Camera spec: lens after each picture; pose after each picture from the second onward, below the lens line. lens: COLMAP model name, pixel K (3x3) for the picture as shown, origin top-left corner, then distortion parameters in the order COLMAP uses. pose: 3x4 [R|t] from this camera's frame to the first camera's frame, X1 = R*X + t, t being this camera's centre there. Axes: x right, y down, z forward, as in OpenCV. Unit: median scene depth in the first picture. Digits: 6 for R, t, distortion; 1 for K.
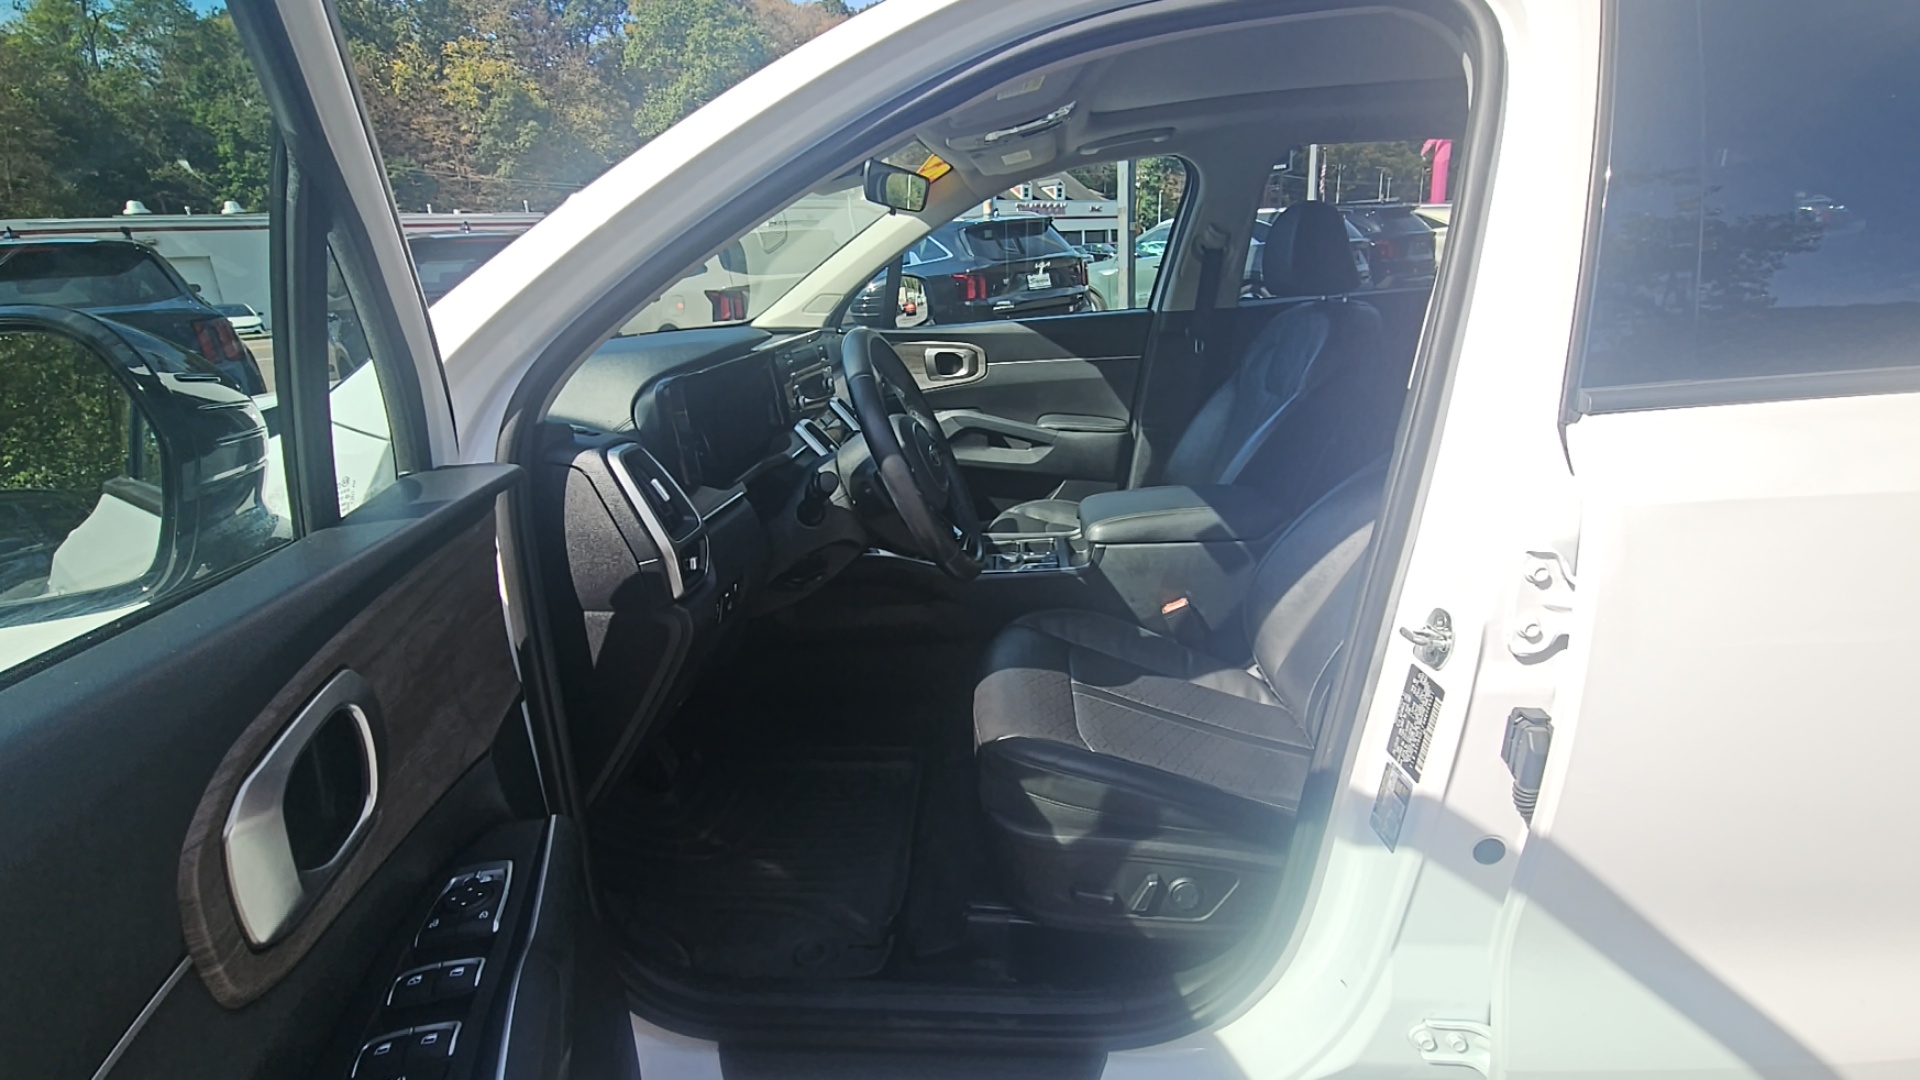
lens RADIAL K [[860.6, 0, 960.5], [0, 860.6, 534.6], [0, 0, 1]] dist [0.015596, -0.011198]
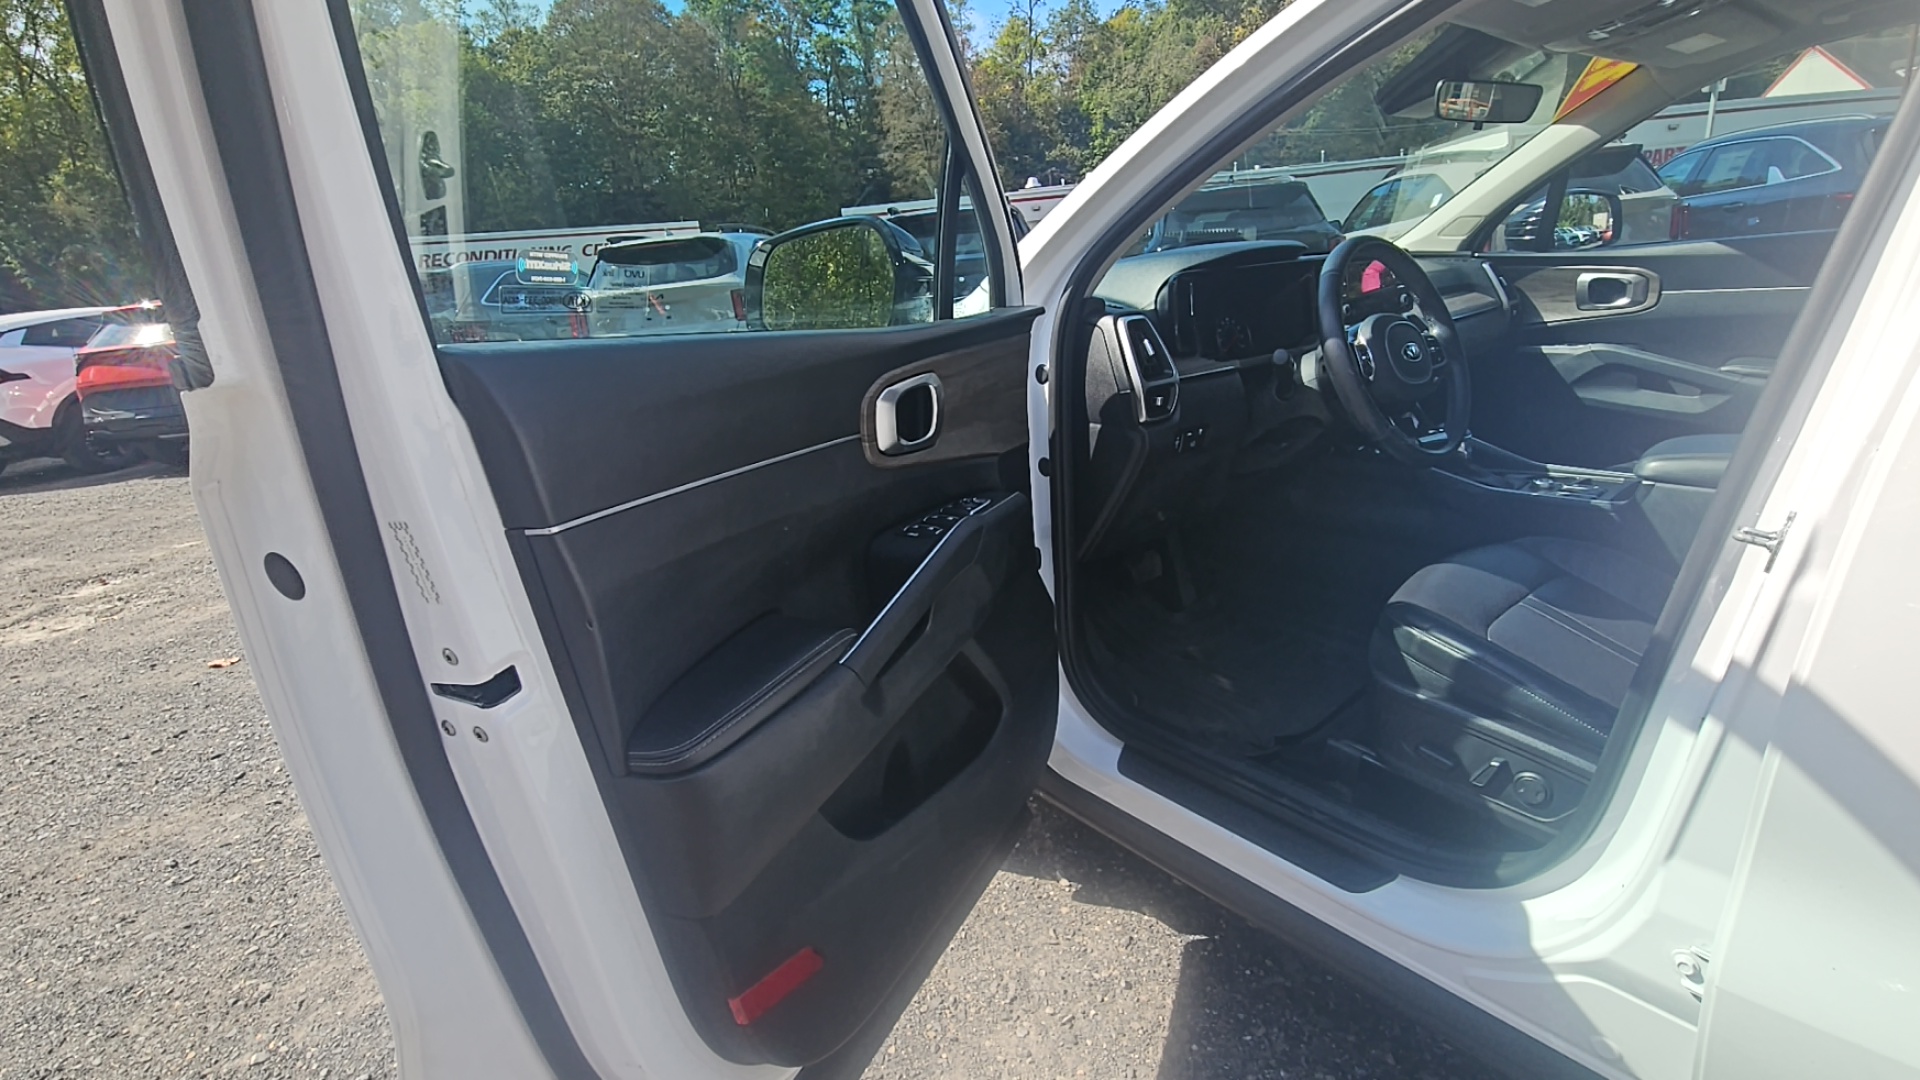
lens RADIAL K [[860.6, 0, 951.5], [0, 860.6, 535.4], [0, 0, 1]] dist [0.015596, -0.011198]
pose [[0.679930, 0.215425, -0.700919, 0.206963], [-0.175480, 0.975900, 0.129714, 0.051045], [0.711970, 0.034801, 0.701347, -0.102356]]
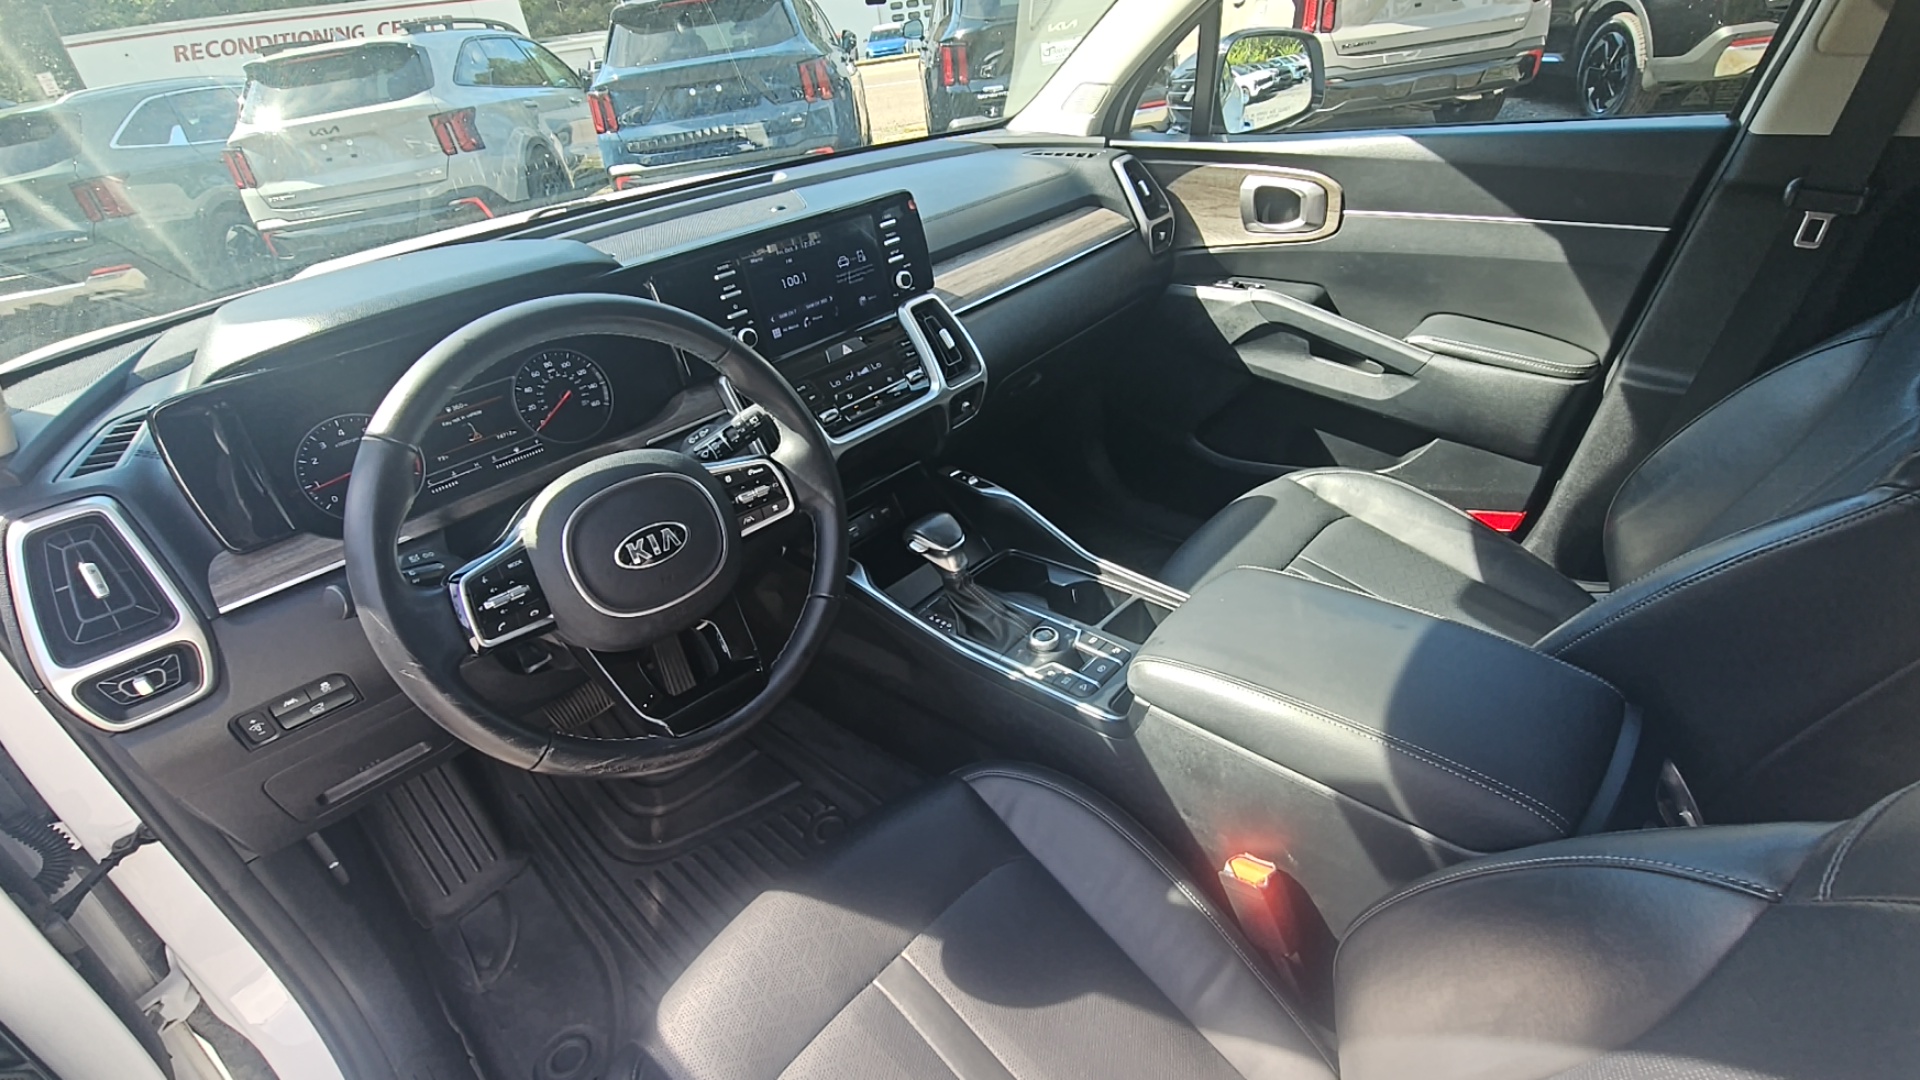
lens RADIAL K [[860.6, 0, 962.6], [0, 860.6, 538.4], [0, 0, 1]] dist [0.015596, -0.011198]
pose [[0.759219, 0.307040, -0.573858, 0.233358], [-0.118767, 0.932281, 0.341683, -0.161793], [0.639907, -0.191257, 0.744271, 0.372343]]
